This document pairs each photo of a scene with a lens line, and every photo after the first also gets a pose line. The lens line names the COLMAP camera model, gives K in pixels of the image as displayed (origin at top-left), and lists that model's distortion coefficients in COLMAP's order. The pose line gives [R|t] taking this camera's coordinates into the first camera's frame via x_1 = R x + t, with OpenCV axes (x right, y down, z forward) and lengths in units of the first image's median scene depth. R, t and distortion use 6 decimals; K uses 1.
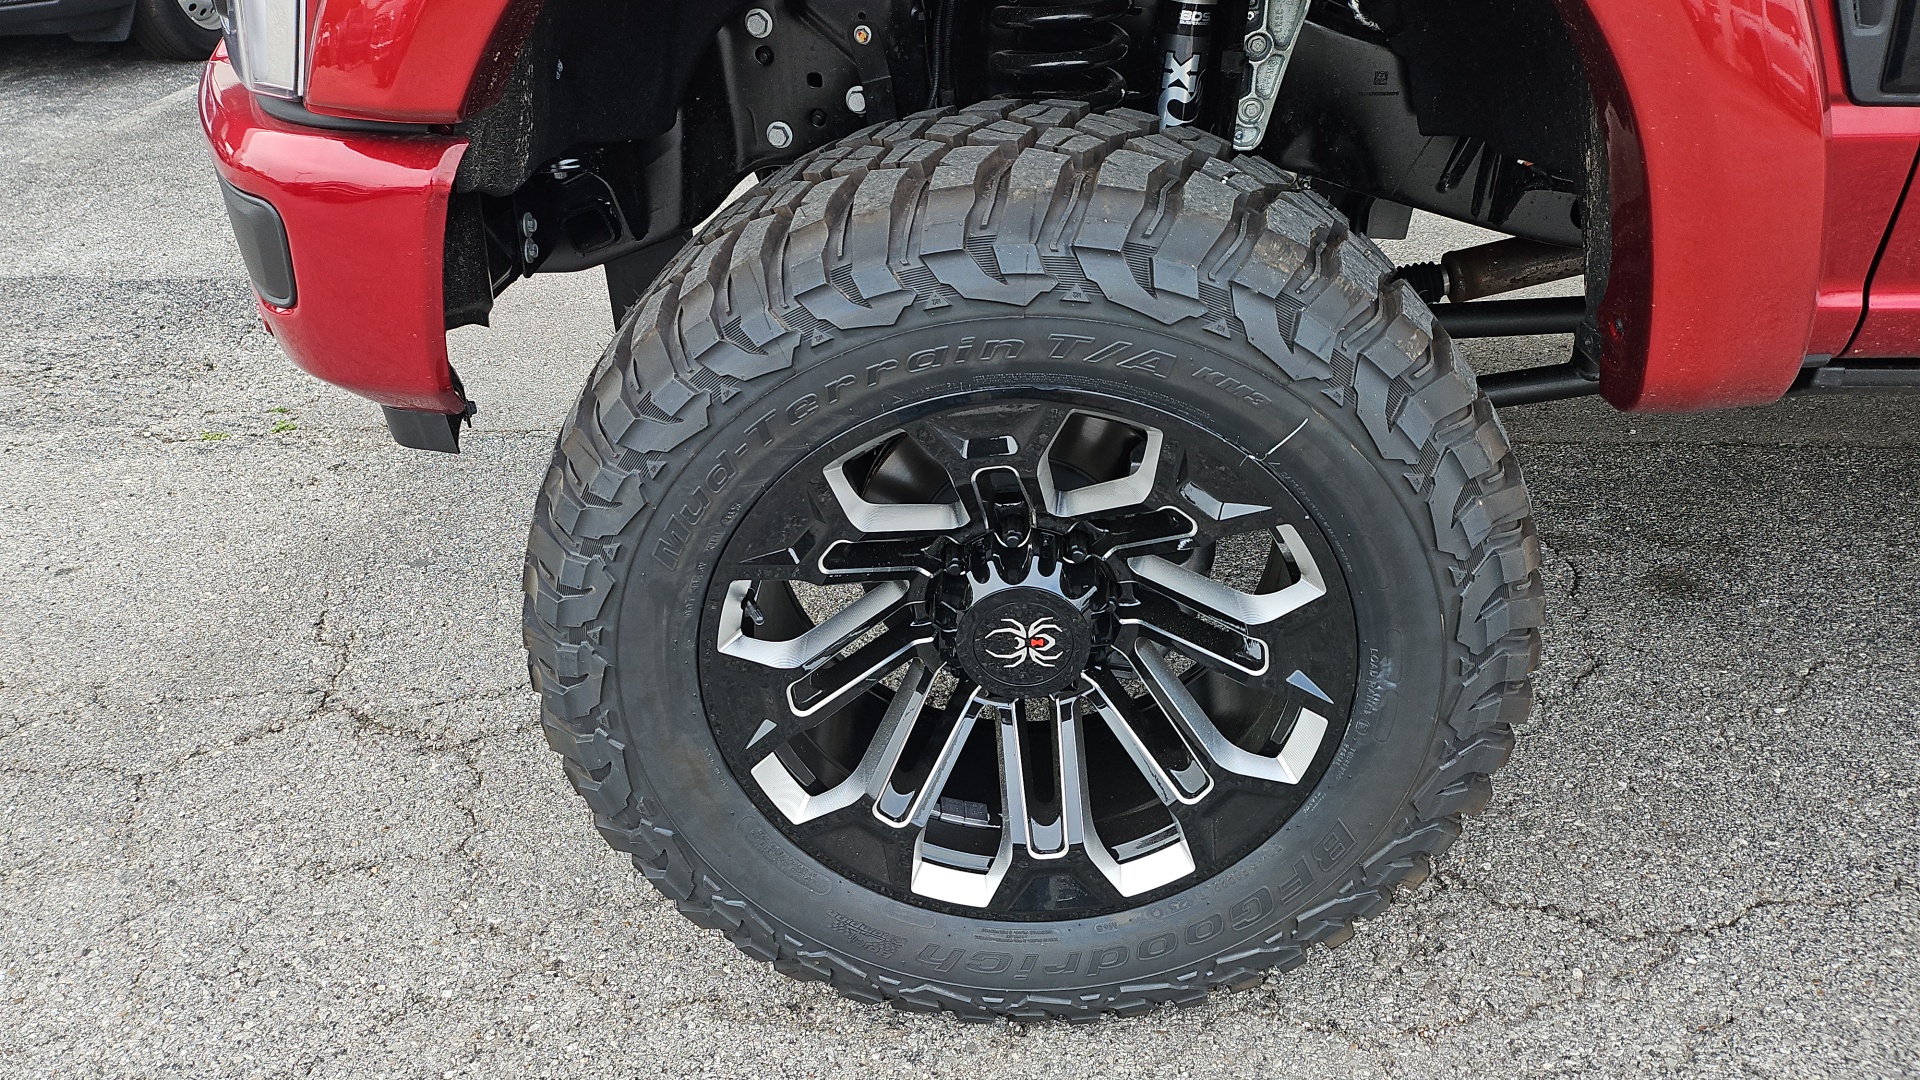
lens RADIAL K [[1360.1, 0, 960.0], [0, 1360.1, 540.0], [0, 0, 1]] dist [0.046931, -0.052175]
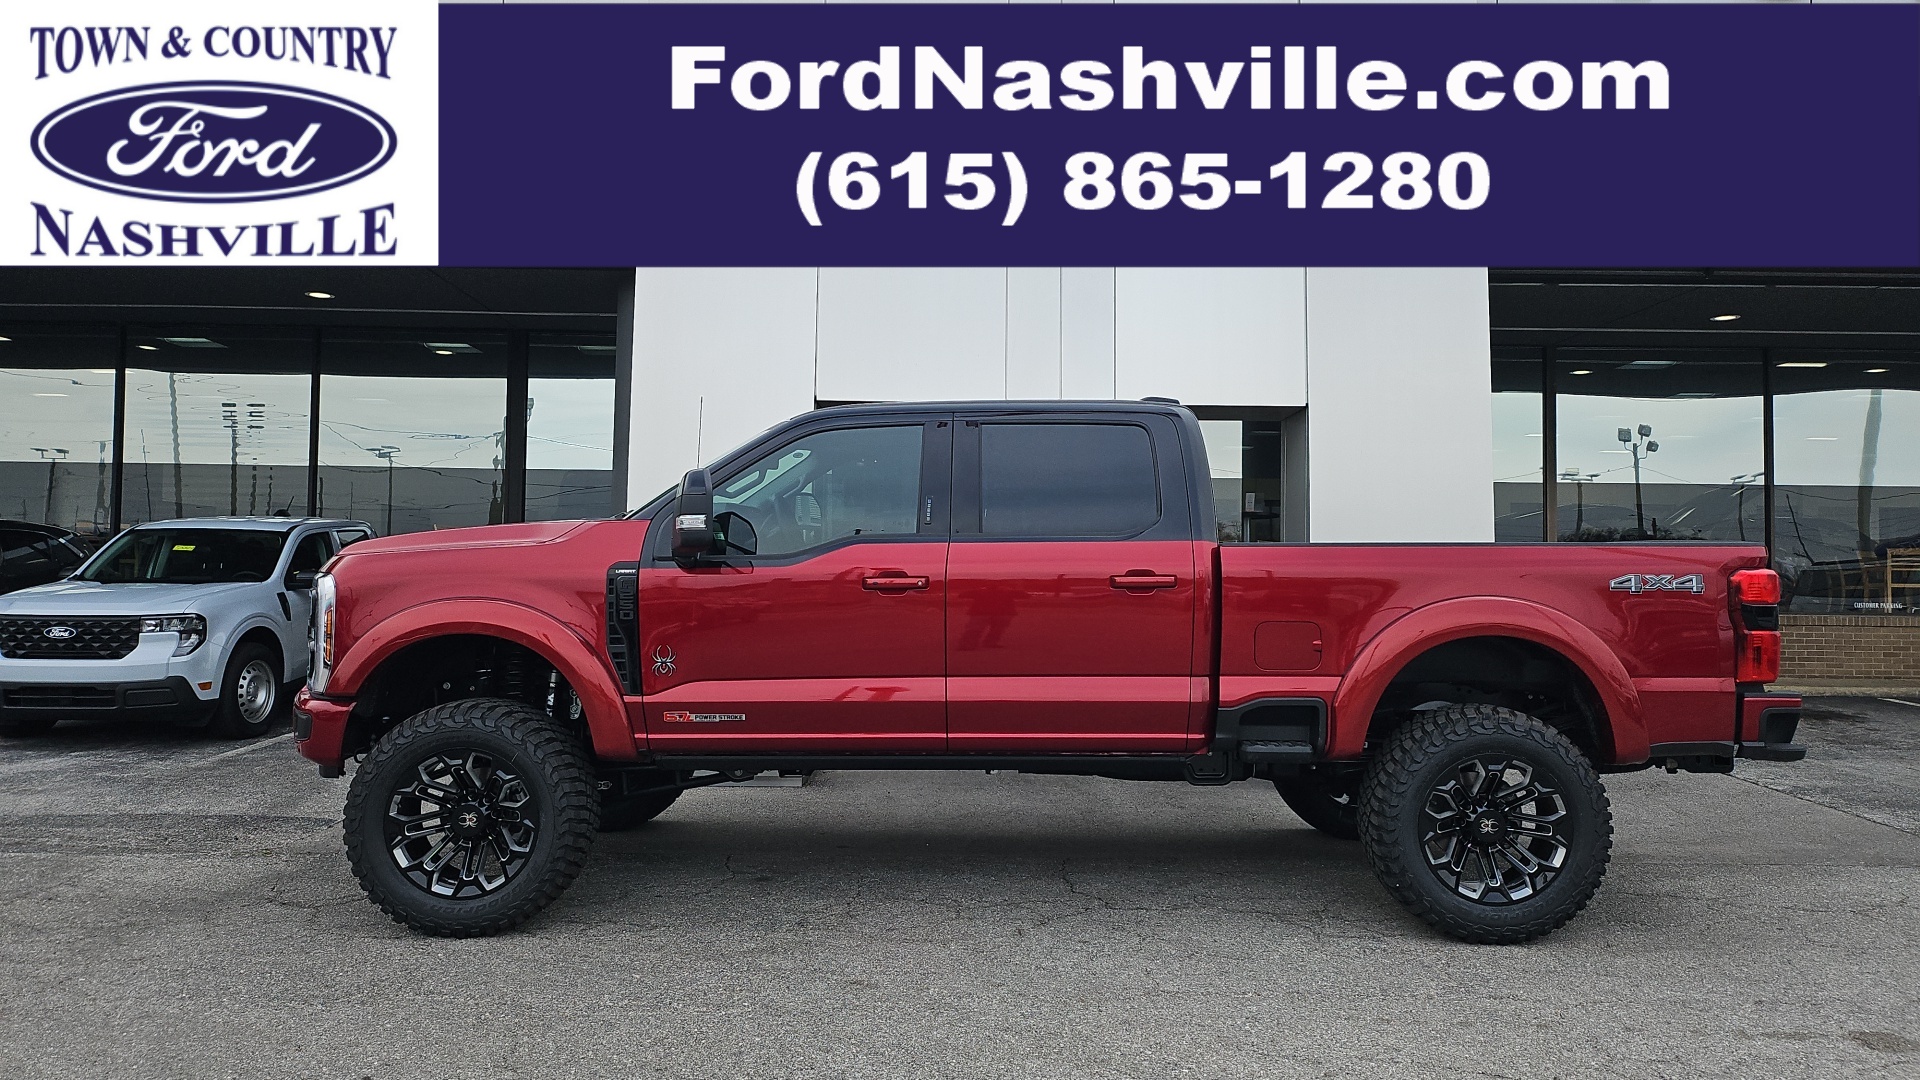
lens RADIAL K [[1360.1, 0, 960.0], [0, 1360.1, 540.0], [0, 0, 1]] dist [0.046931, -0.052175]
pose [[0.999344, 0.022827, 0.028106, 1.398130], [-0.005356, 0.860893, -0.508759, 1.442500], [-0.035810, 0.508274, 0.860450, -3.037427]]
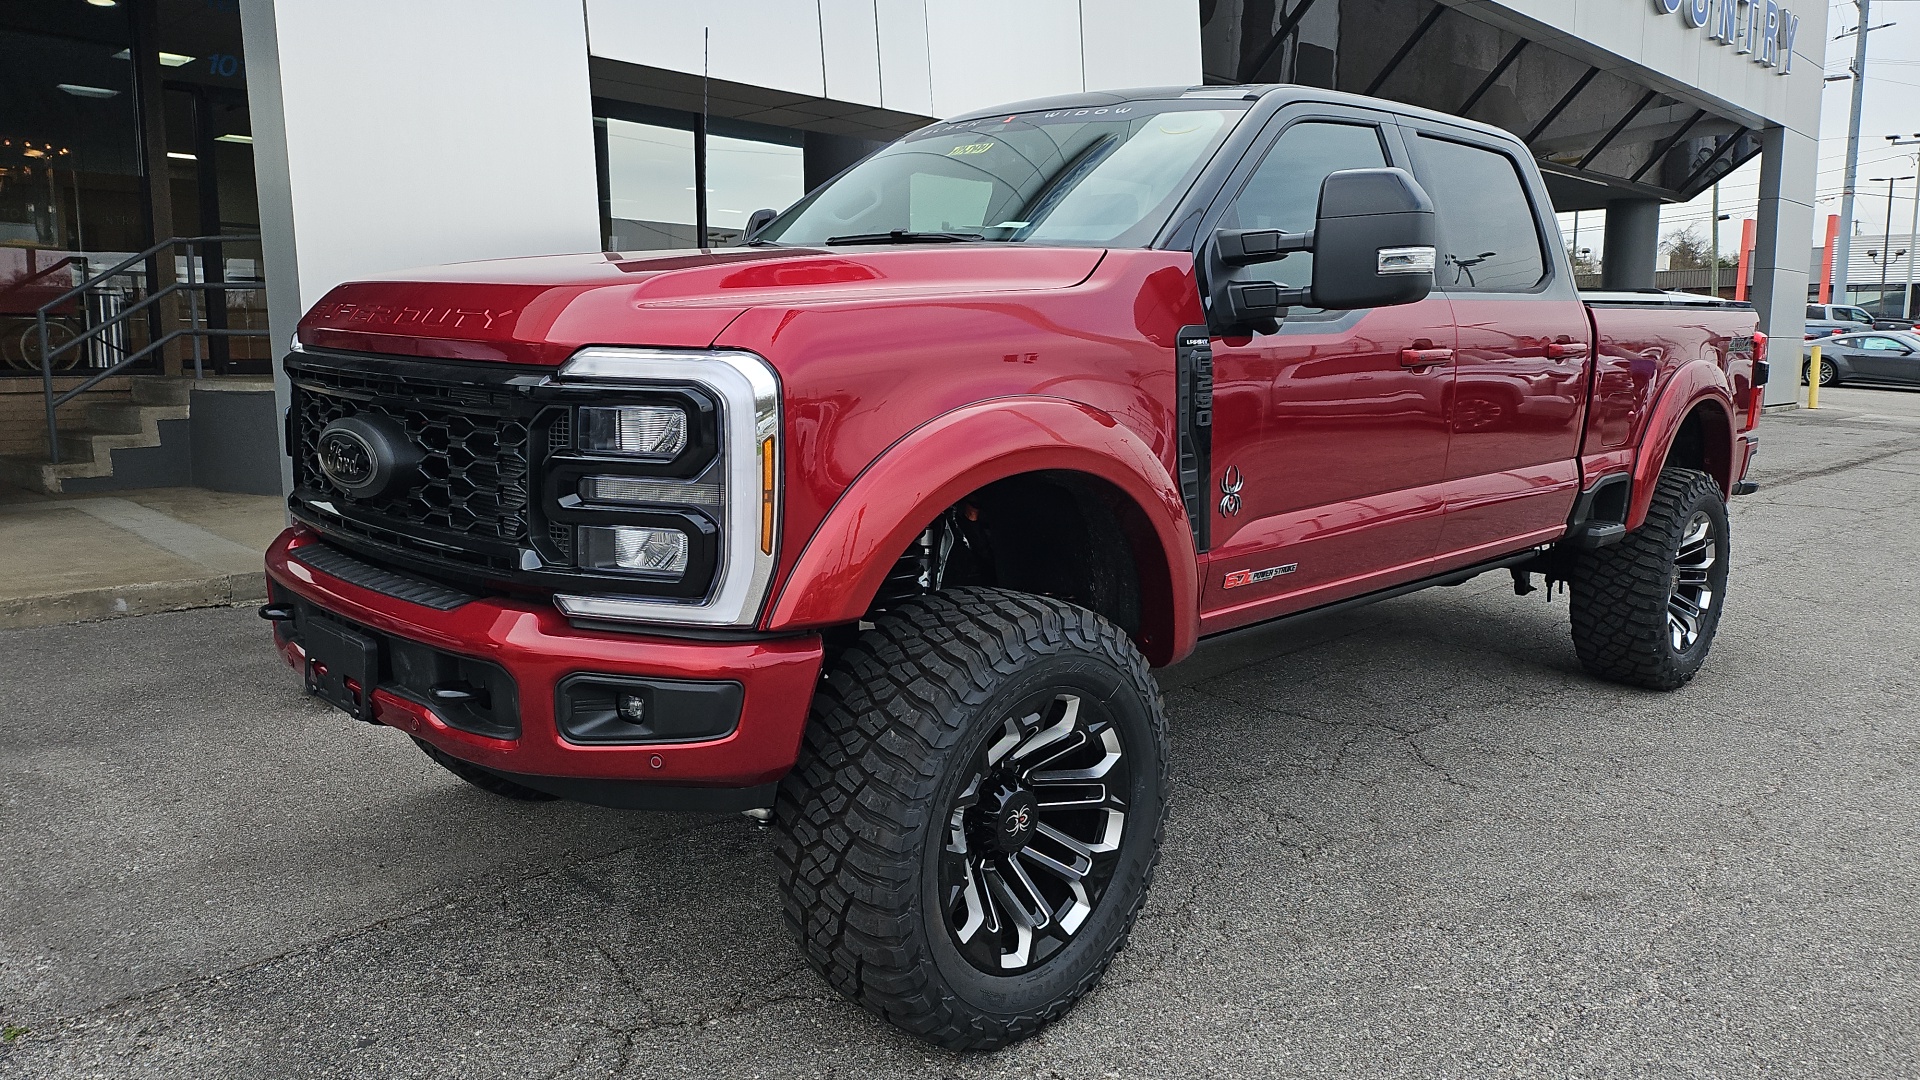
lens RADIAL K [[1360.1, 0, 960.0], [0, 1360.1, 540.0], [0, 0, 1]] dist [0.046931, -0.052175]
pose [[0.658201, -0.089939, 0.747451, -1.575205], [0.346569, 0.917579, -0.194776, 0.055578], [-0.668328, 0.387246, 0.635121, -0.479375]]
